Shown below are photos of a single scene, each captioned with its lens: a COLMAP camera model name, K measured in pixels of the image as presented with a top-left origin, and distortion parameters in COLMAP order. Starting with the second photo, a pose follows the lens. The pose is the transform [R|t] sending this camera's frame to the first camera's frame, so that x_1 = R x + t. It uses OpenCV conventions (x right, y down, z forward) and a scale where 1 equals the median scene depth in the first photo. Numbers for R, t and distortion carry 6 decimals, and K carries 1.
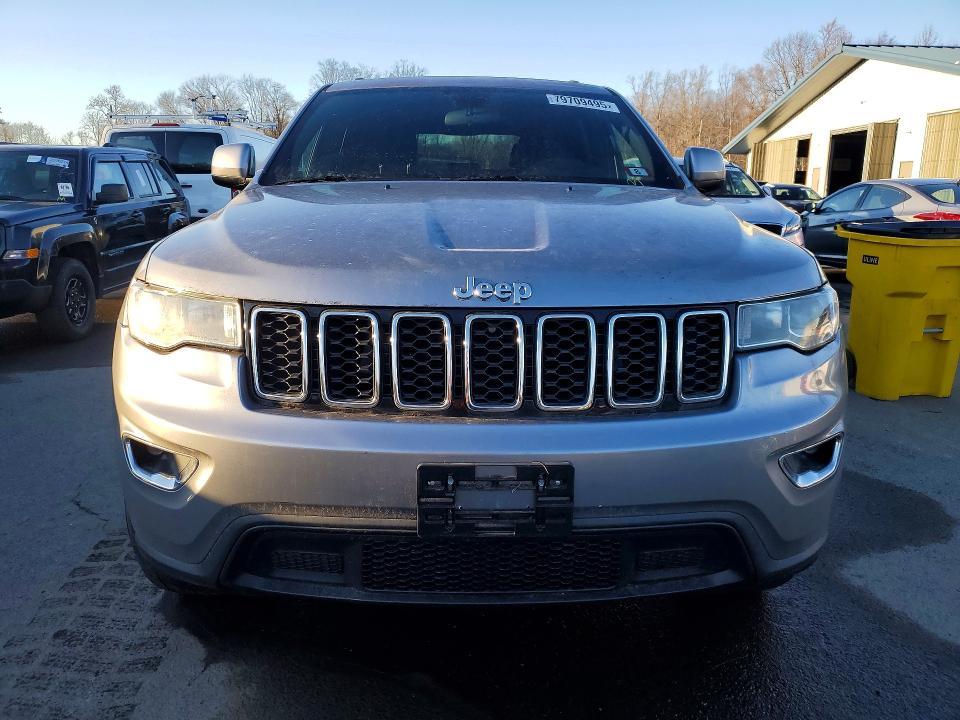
lens RADIAL K [[807.6, 0, 480.9], [0, 807.6, 358.0], [0, 0, 1]] dist [0.017332, 0.005679]
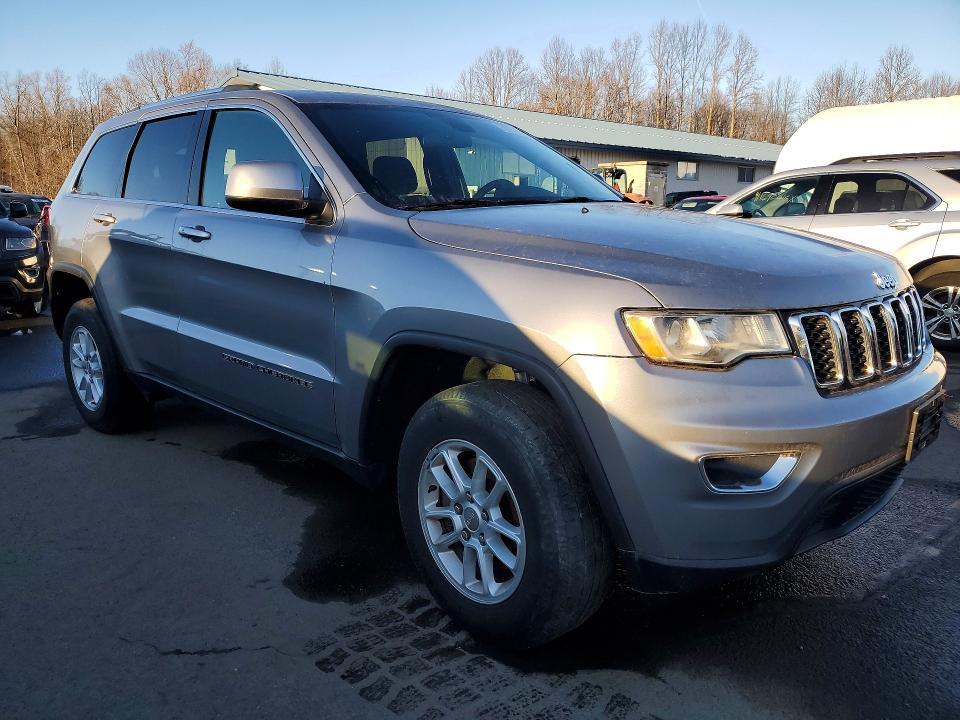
lens RADIAL K [[807.6, 0, 479.8], [0, 807.6, 361.4], [0, 0, 1]] dist [0.017332, 0.005679]
pose [[0.675136, -0.151369, 0.721996, -0.225961], [0.159382, 0.985536, 0.057583, -0.021368], [-0.720270, 0.076196, 0.689497, 0.081884]]
